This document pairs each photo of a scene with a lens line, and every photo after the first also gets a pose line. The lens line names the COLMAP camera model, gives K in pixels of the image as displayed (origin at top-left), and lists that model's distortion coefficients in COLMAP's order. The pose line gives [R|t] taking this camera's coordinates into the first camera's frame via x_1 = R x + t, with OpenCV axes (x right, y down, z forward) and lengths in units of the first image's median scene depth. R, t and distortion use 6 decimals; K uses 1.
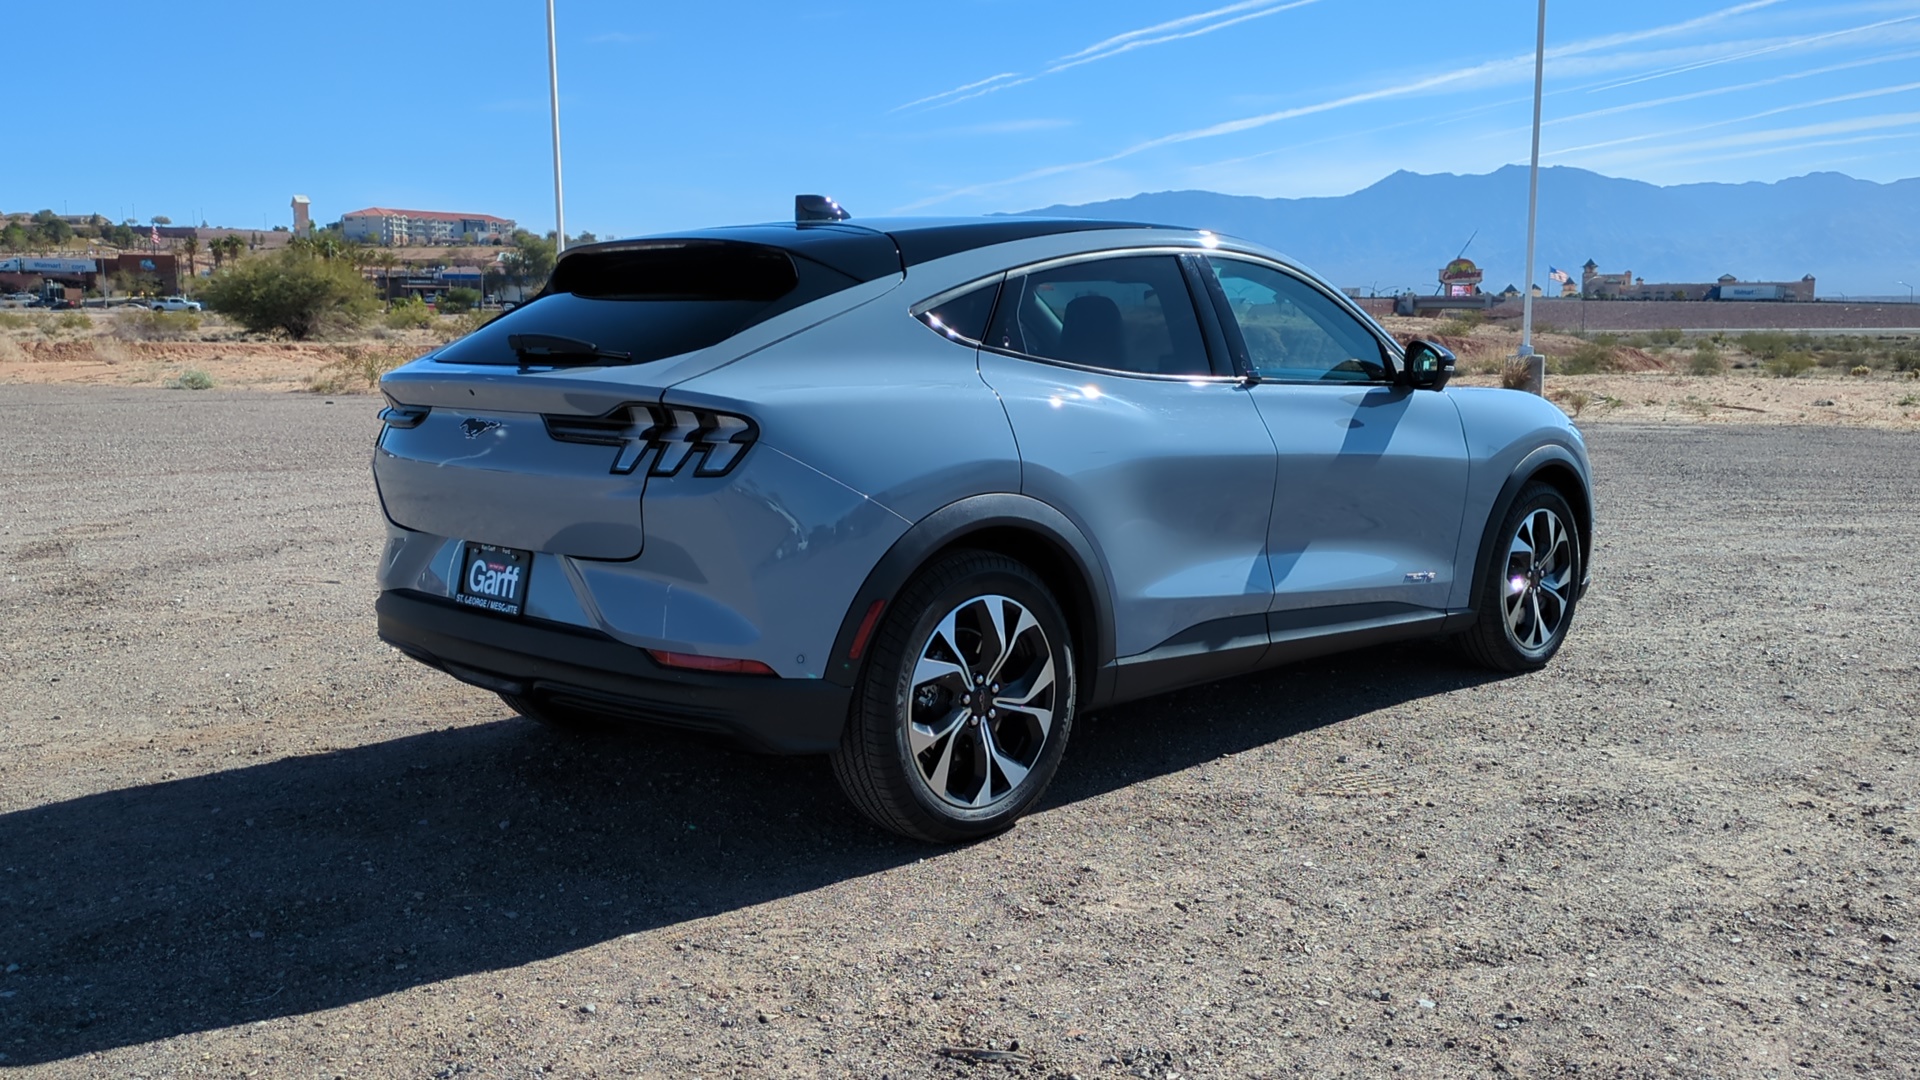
lens RADIAL K [[1684.0, 0, 960.0], [0, 1684.0, 540.0], [0, 0, 1]] dist [0.070271, -0.092858]
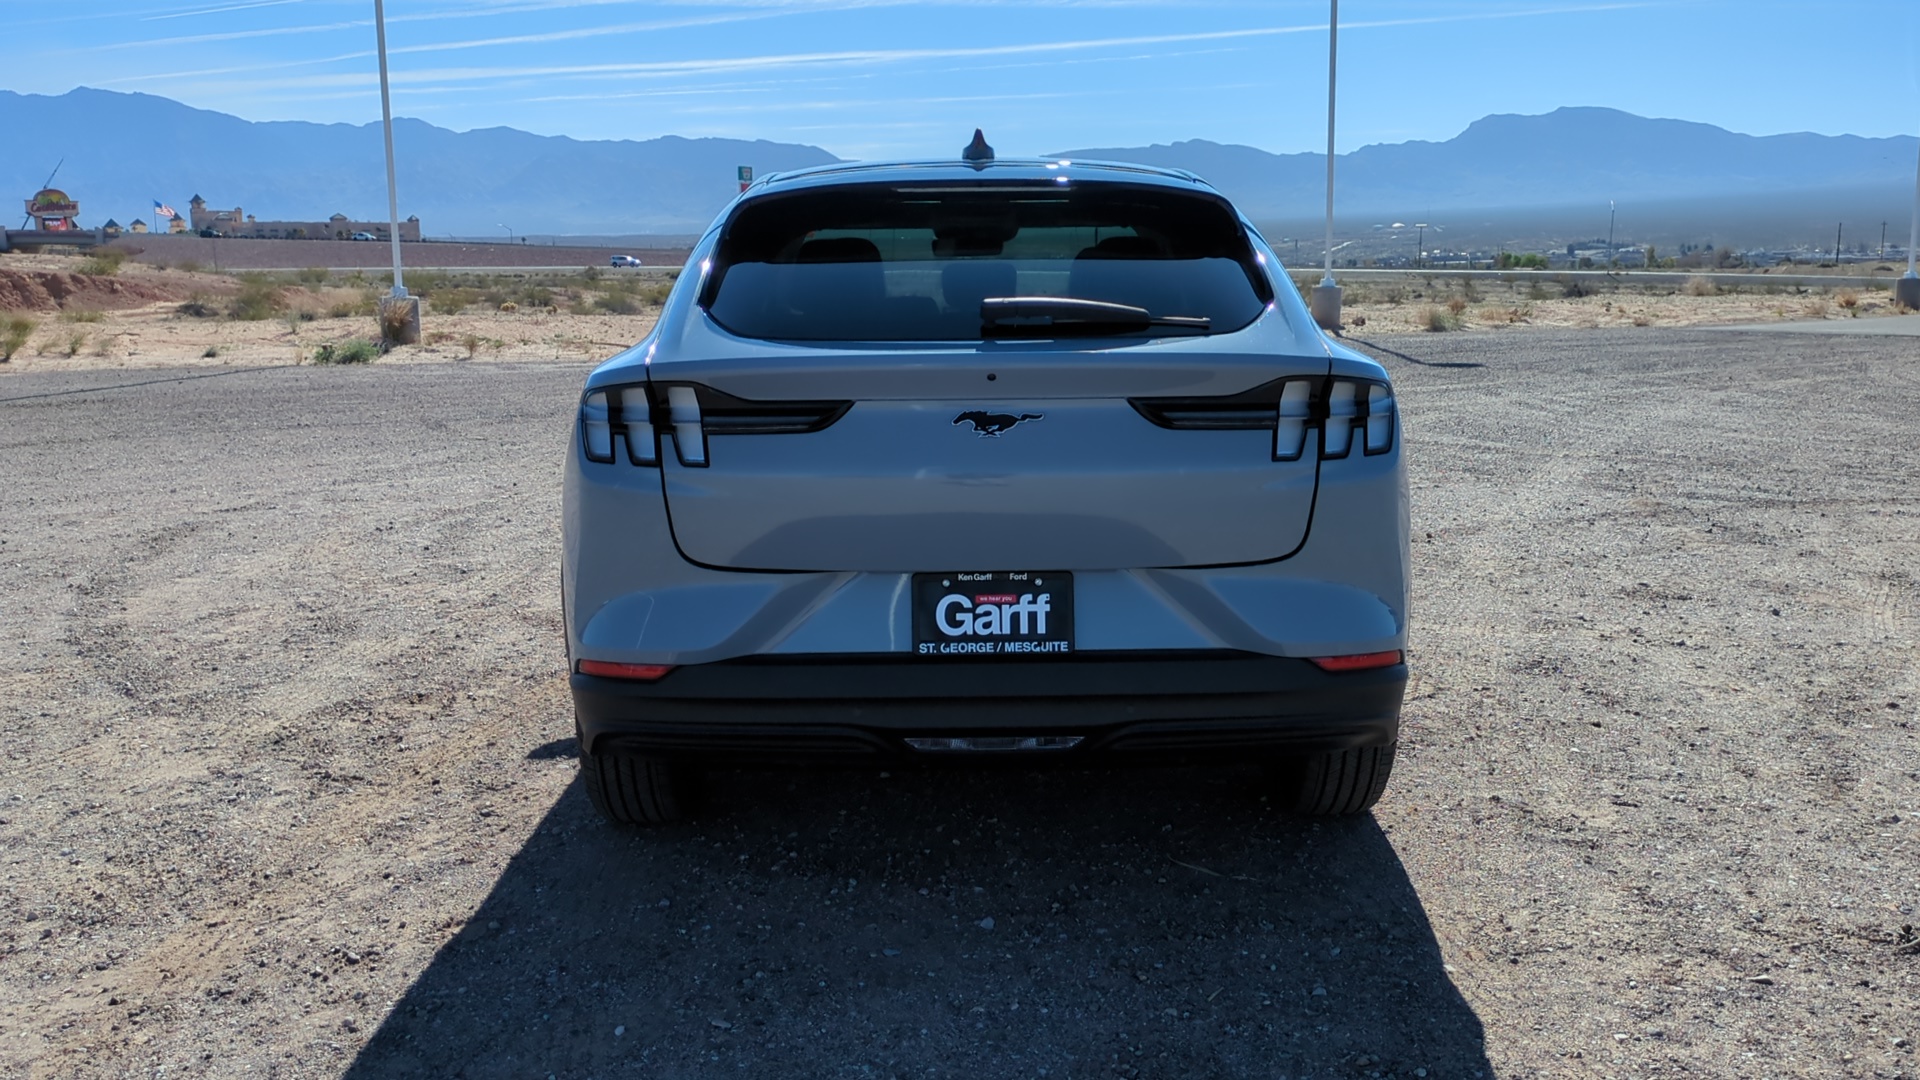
lens RADIAL K [[1684.0, 0, 960.0], [0, 1684.0, 540.0], [0, 0, 1]] dist [0.070271, -0.092858]
pose [[0.695539, -0.120089, 0.708382, -0.826925], [0.094538, 0.992657, 0.075457, -0.070925], [-0.712242, 0.014486, 0.701785, 0.459575]]
